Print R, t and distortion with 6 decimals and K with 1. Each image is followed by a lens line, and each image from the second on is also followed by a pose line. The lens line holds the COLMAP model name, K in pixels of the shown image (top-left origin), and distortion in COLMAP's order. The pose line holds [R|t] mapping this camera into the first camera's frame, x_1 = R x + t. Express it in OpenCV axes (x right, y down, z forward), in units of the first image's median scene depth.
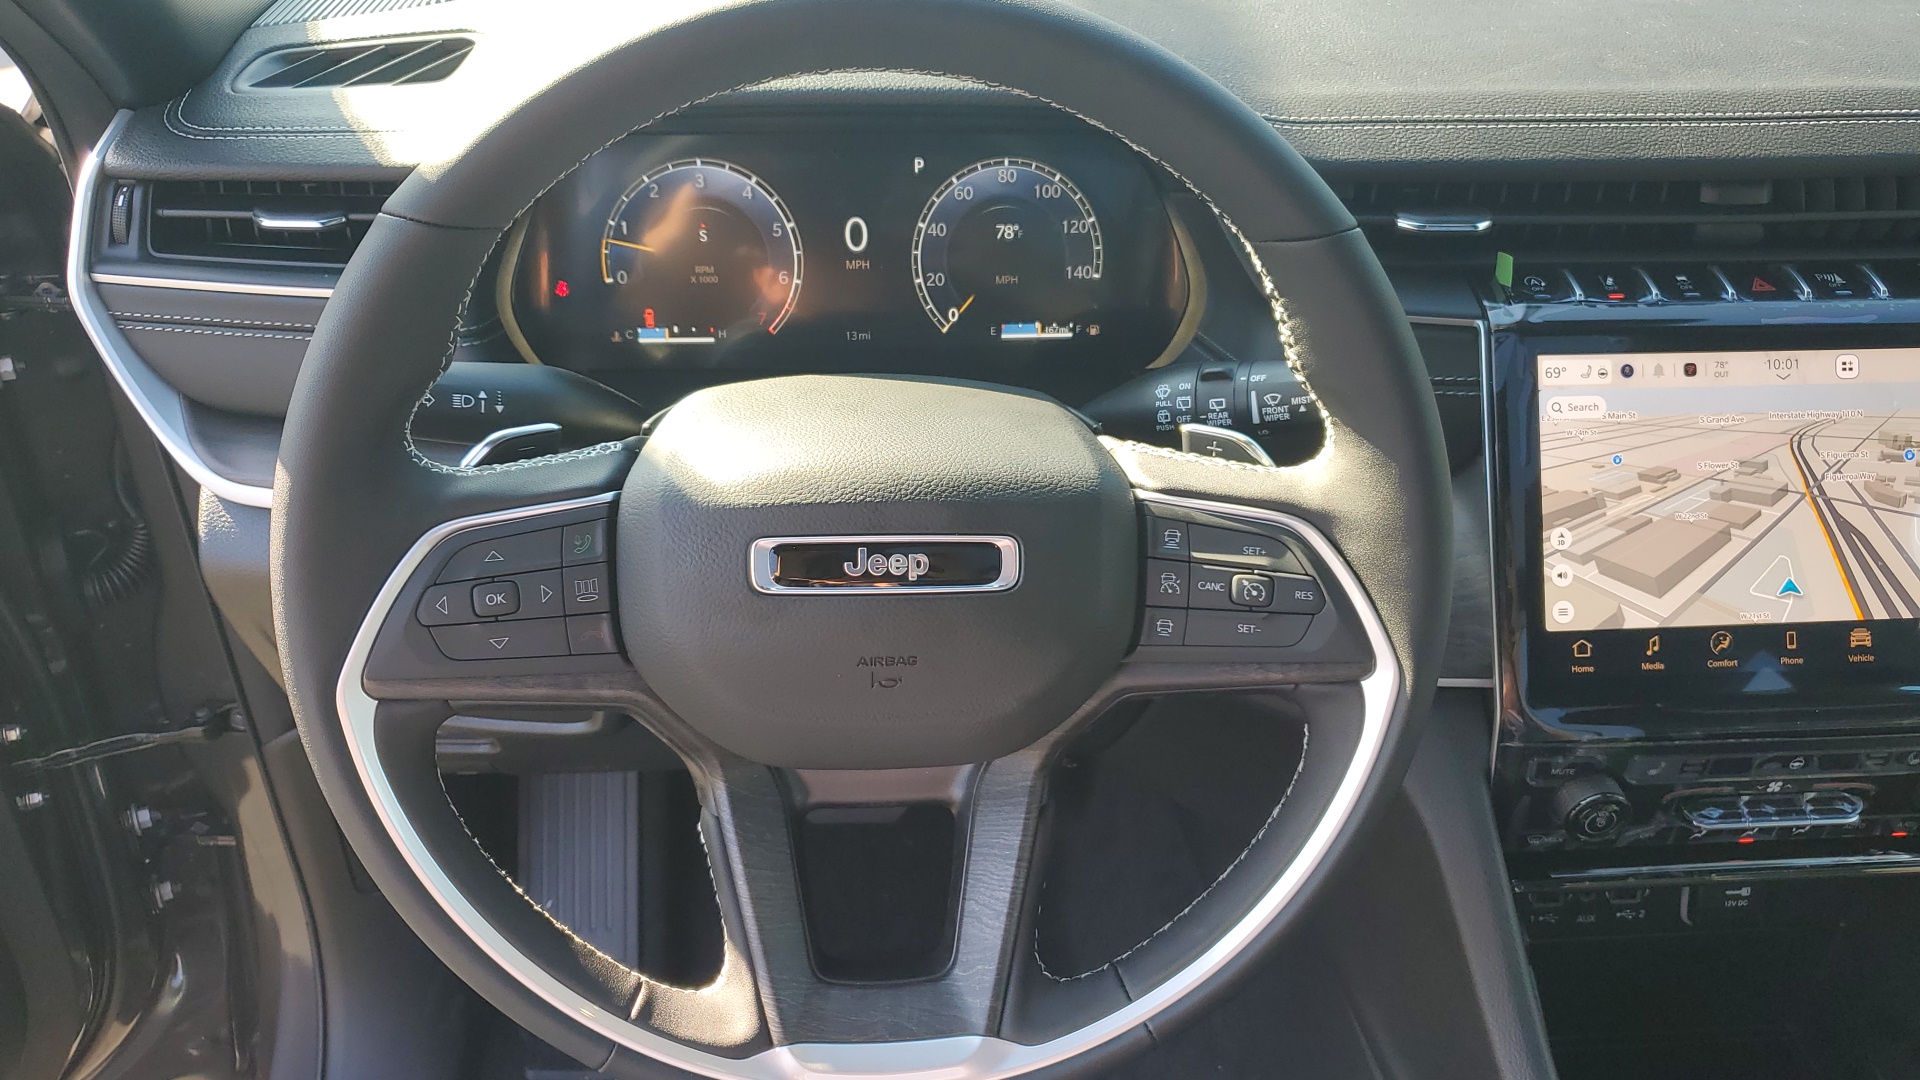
lens RADIAL K [[1528.1, 0, 960.9], [0, 1528.1, 539.1], [0, 0, 1]] dist [0.032895, -0.017167]
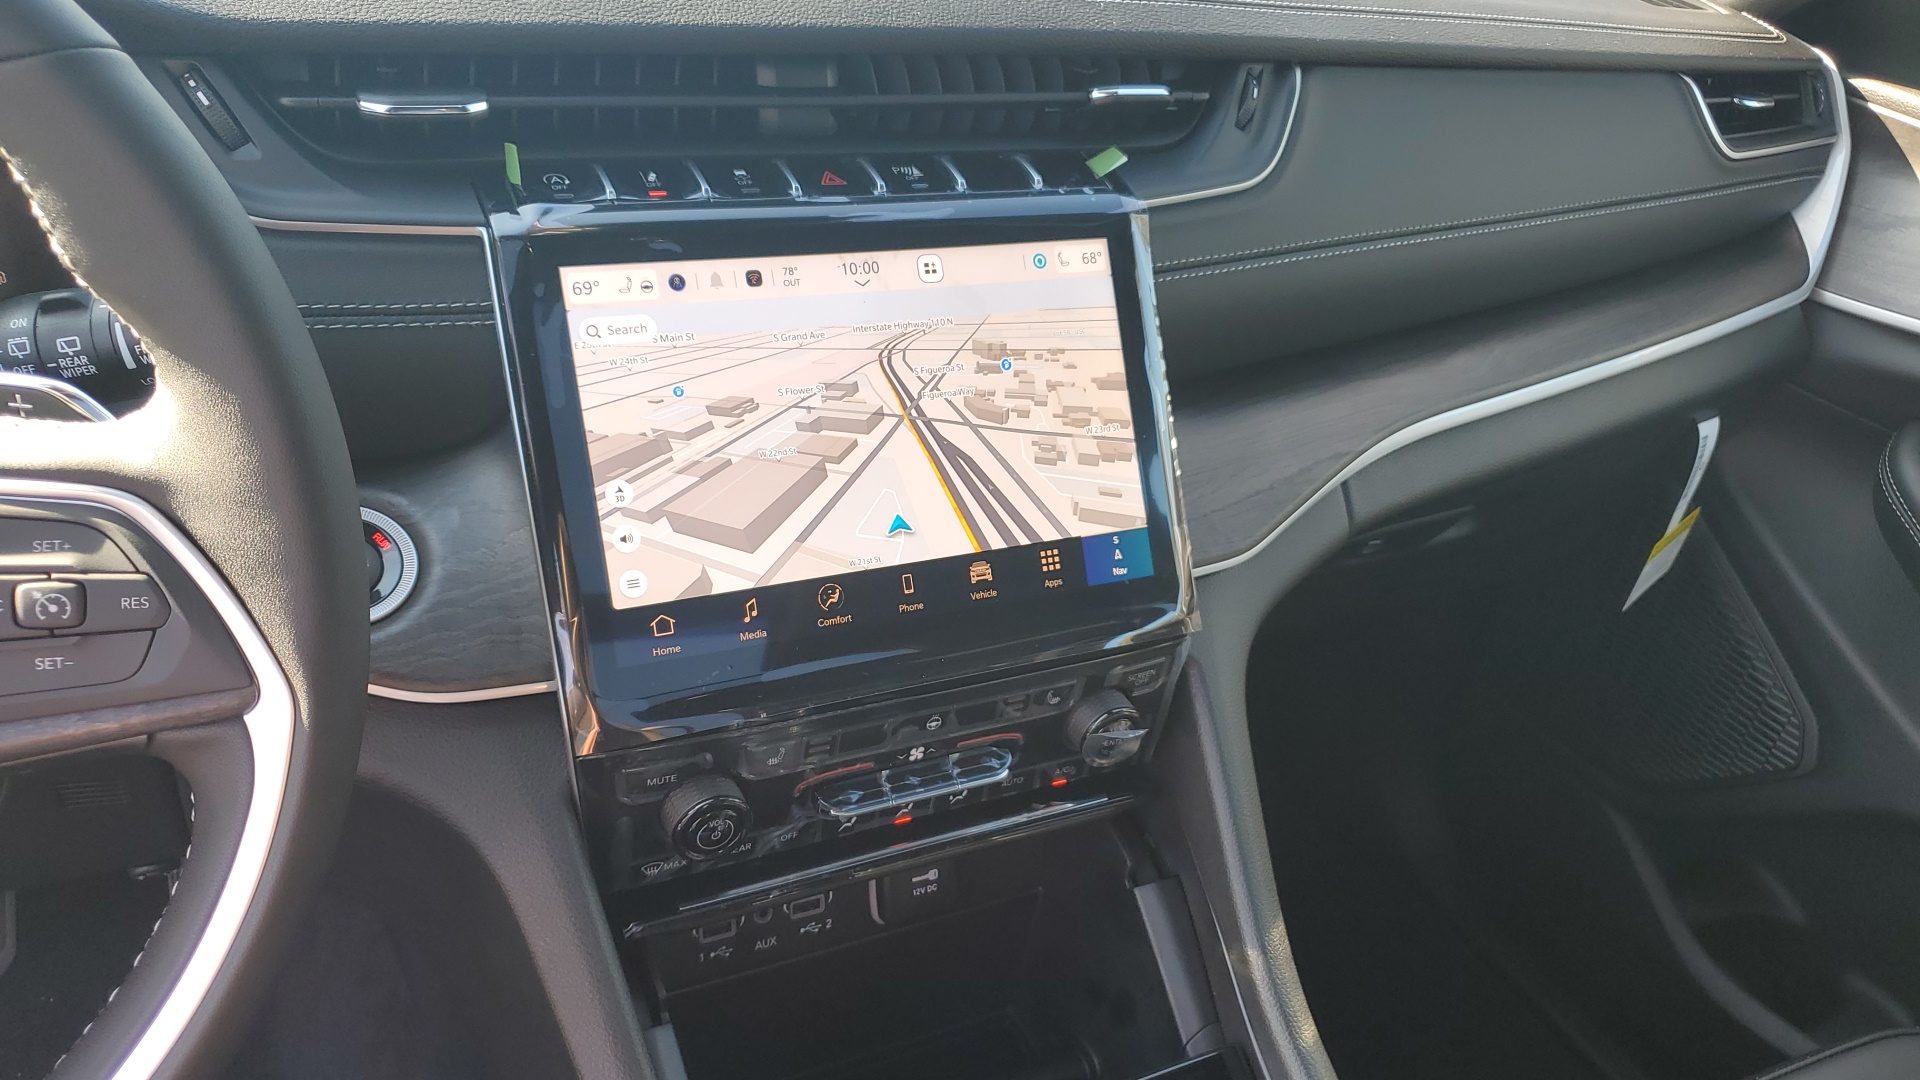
lens RADIAL K [[1528.1, 0, 955.3], [0, 1528.1, 554.2], [0, 0, 1]] dist [0.032895, -0.017167]
pose [[0.926622, -0.113416, 0.358481, 0.261791], [0.114974, 0.993222, 0.017046, 0.037563], [-0.357984, 0.025421, 0.933381, 0.188082]]
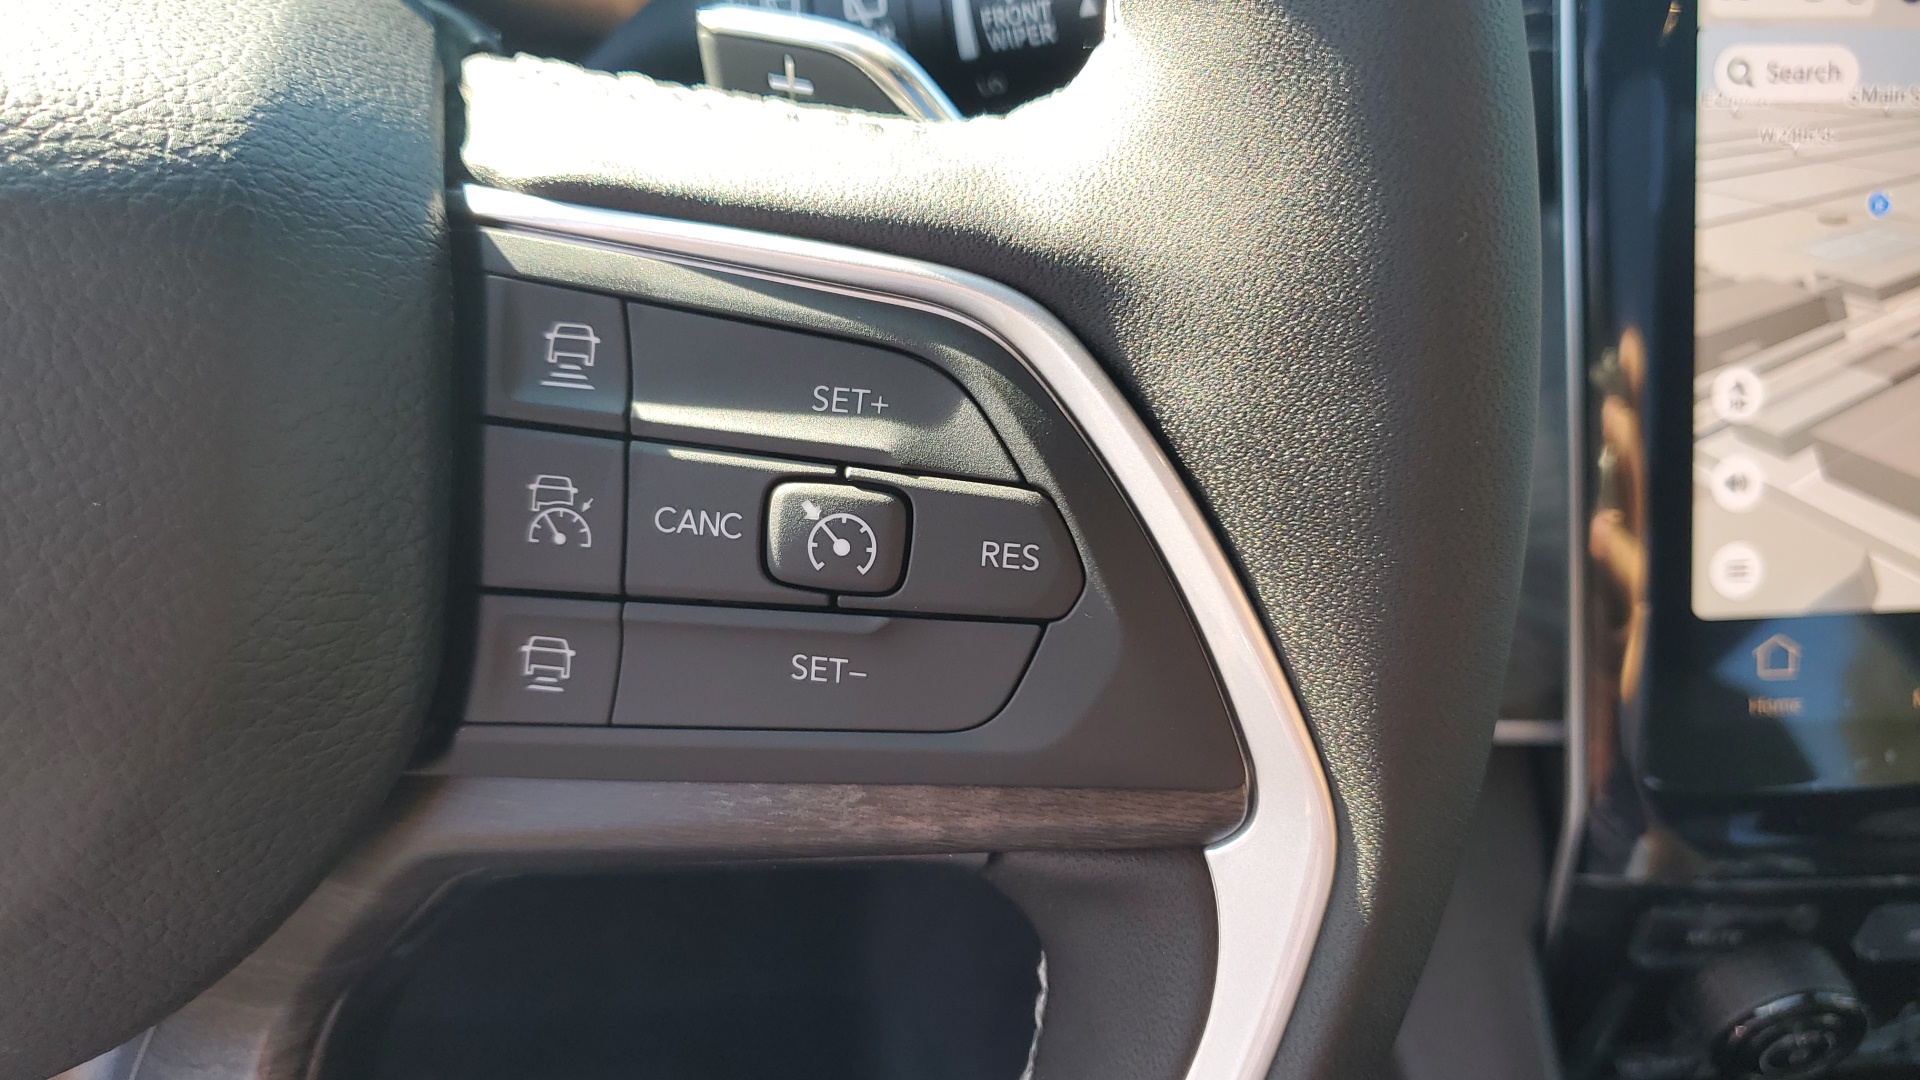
lens RADIAL K [[1528.1, 0, 966.9], [0, 1528.1, 542.4], [0, 0, 1]] dist [0.032895, -0.017167]
pose [[0.999582, 0.001142, 0.028872, 0.170193], [-0.003016, 0.997885, 0.064933, 0.013070], [-0.028737, -0.064993, 0.997472, 0.586978]]
